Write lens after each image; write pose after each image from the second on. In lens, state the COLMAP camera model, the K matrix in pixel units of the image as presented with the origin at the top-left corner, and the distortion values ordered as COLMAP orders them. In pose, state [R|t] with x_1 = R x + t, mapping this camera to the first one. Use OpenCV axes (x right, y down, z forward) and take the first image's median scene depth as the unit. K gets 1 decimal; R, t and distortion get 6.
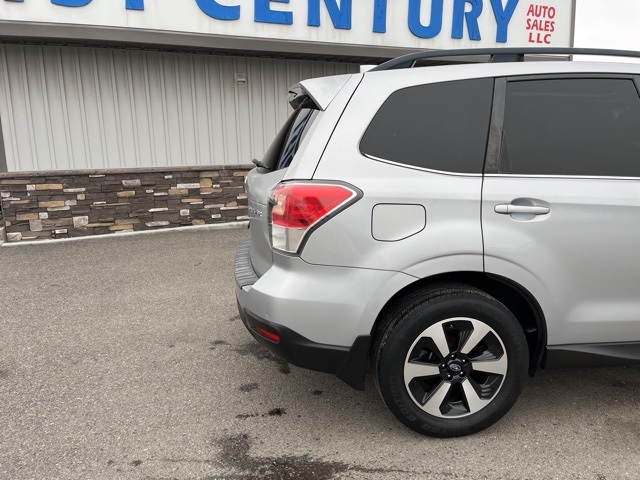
lens RADIAL K [[487.3, 0, 320.0], [0, 487.3, 240.0], [0, 0, 1]] dist [0.076417, -0.098951]
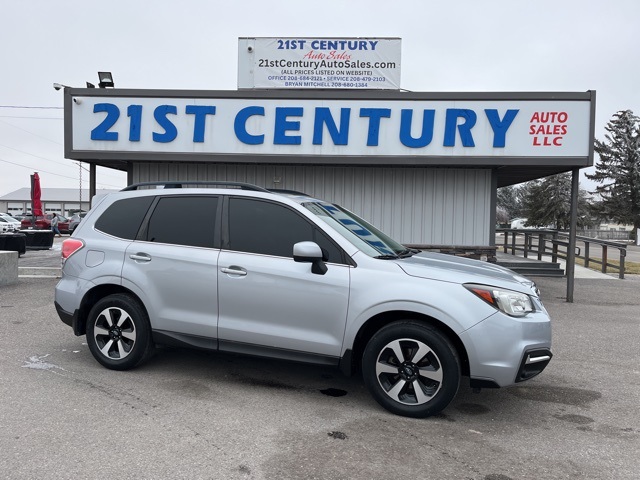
lens RADIAL K [[492.4, 0, 308.6], [0, 492.4, 241.6], [0, 0, 1]] dist [0.067500, -0.096770]
pose [[0.876628, 0.056564, -0.477833, 1.623213], [-0.133969, 0.982491, -0.129474, 0.037861], [0.462143, 0.177516, 0.868857, -0.410970]]
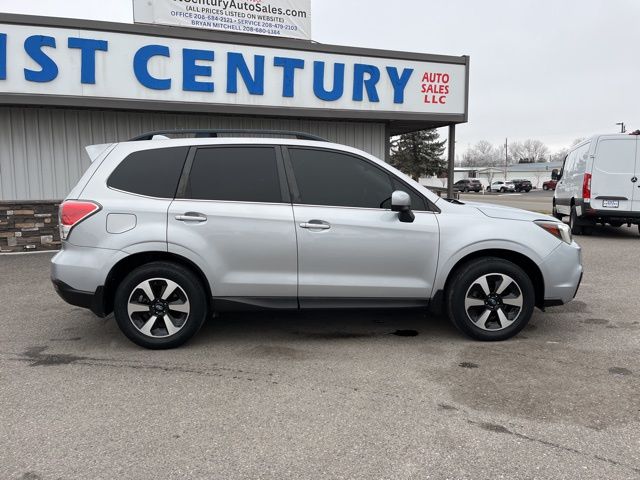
lens RADIAL K [[493.1, 0, 320.0], [0, 493.1, 240.0], [0, 0, 1]] dist [0.053750, -0.075301]
pose [[0.997184, 0.020907, -0.072022, 0.810328], [-0.026599, 0.996520, -0.078995, 0.119267], [0.070120, 0.080688, 0.994270, -0.620252]]
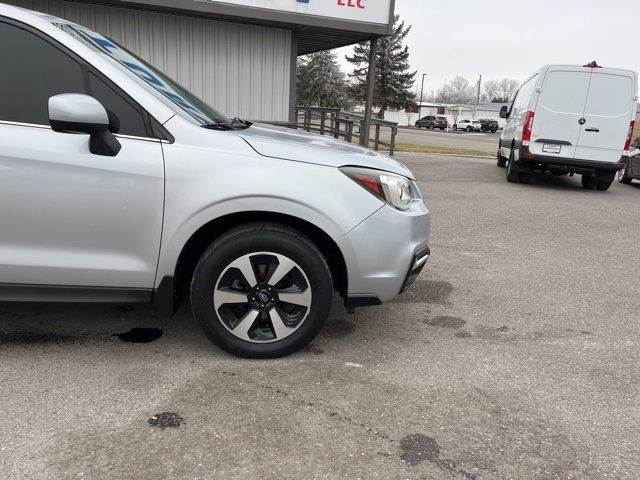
lens RADIAL K [[487.3, 0, 320.0], [0, 487.3, 240.0], [0, 0, 1]] dist [0.076417, -0.098951]
pose [[0.996798, 0.079614, -0.007387, 1.340534], [-0.079053, 0.995169, 0.058217, 0.005687], [0.011986, -0.057447, 0.998277, 0.049907]]
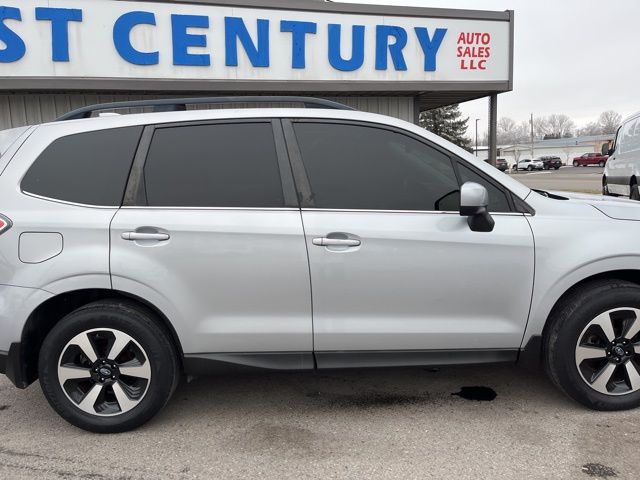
lens RADIAL K [[489.0, 0, 314.0], [0, 489.0, 239.7], [0, 0, 1]] dist [0.074021, -0.106971]
pose [[0.992357, -0.004956, -0.123299, 0.760676], [-0.000953, 0.998856, -0.047816, 0.002041], [0.123395, 0.047568, 0.991217, -0.097146]]
